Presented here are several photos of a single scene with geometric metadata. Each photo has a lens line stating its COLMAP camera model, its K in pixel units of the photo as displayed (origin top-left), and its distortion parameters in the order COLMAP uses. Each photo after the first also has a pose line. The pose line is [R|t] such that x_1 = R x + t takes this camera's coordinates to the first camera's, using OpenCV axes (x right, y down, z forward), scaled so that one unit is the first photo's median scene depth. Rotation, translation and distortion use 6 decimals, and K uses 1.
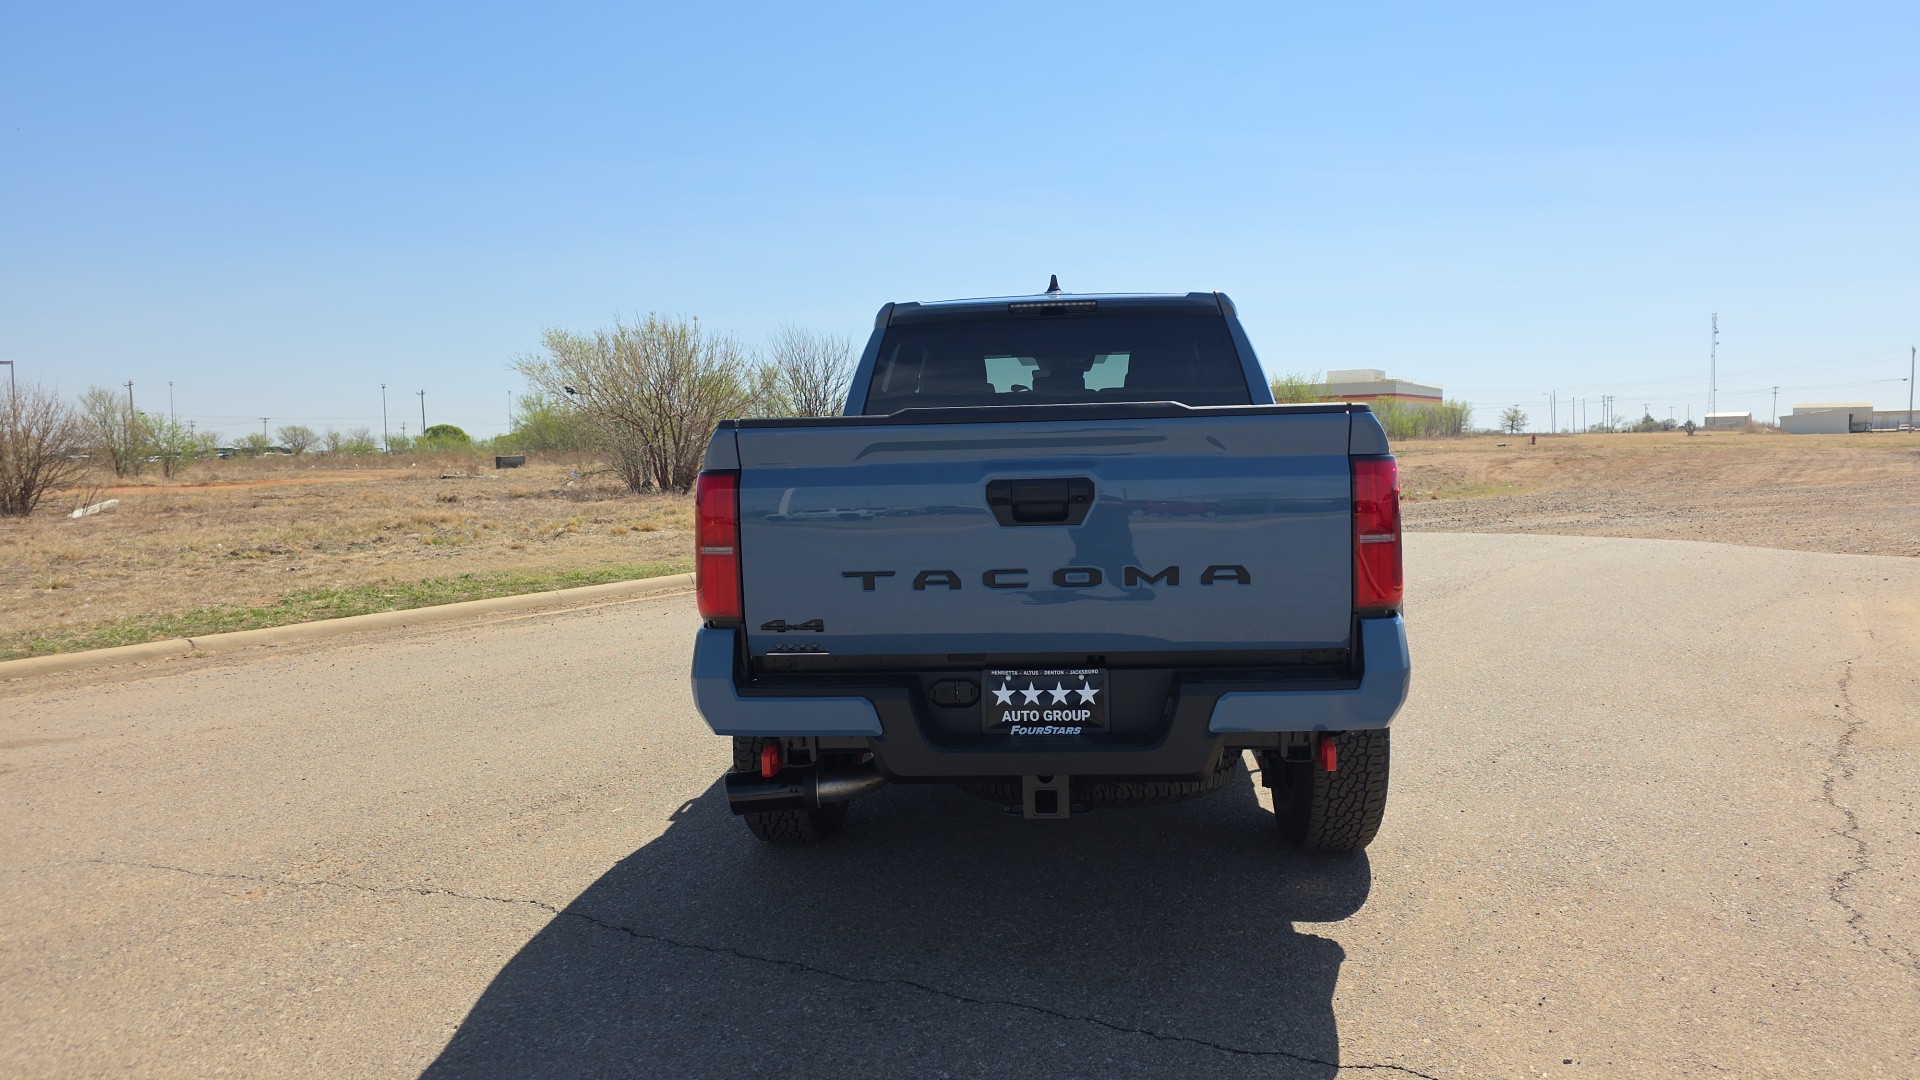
lens RADIAL K [[1338.0, 0, 950.9], [0, 1338.0, 532.2], [0, 0, 1]] dist [0.006205, -0.005516]
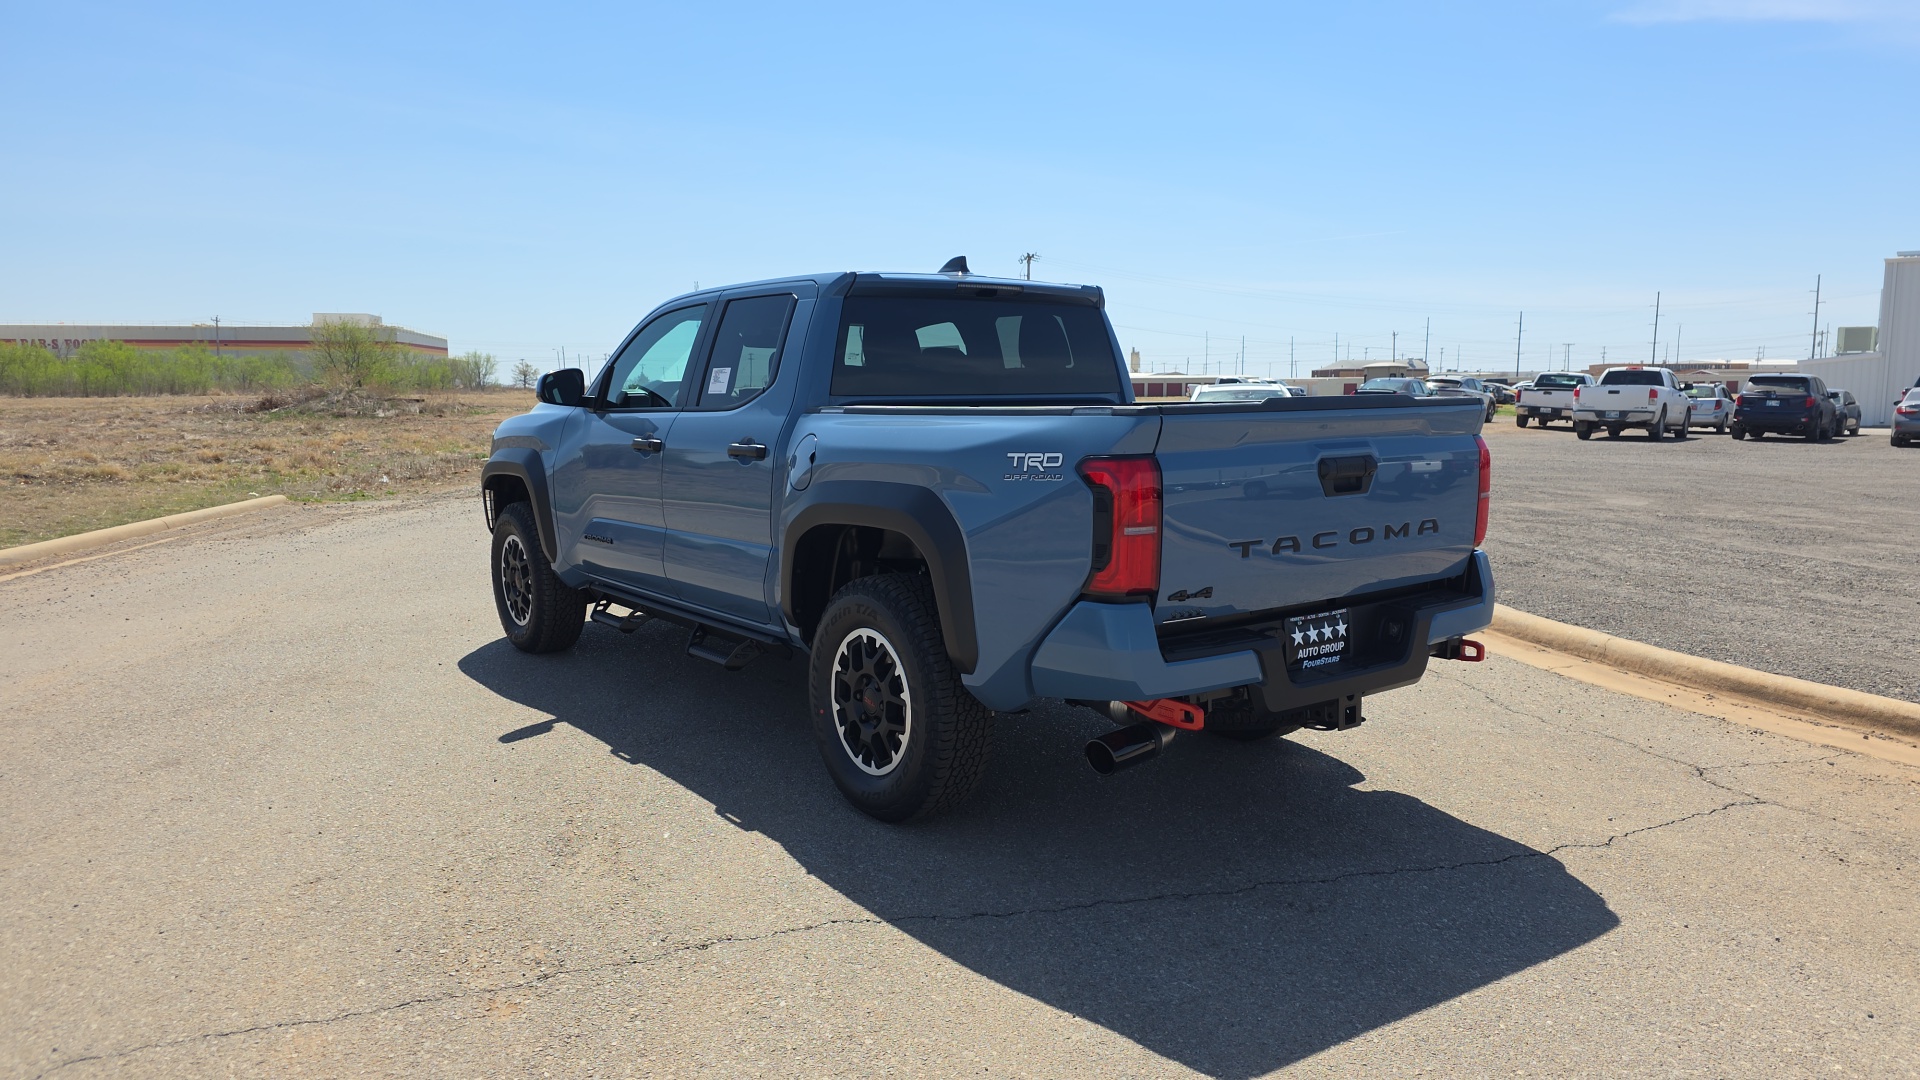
lens RADIAL K [[1402.6, 0, 959.9], [0, 1402.6, 624.0], [0, 0, 1]] dist [0.052843, -0.001588]
pose [[0.729148, -0.098159, 0.677280, -1.049691], [0.034209, 0.993651, 0.107182, -0.037287], [-0.683500, -0.054982, 0.727877, 0.282443]]
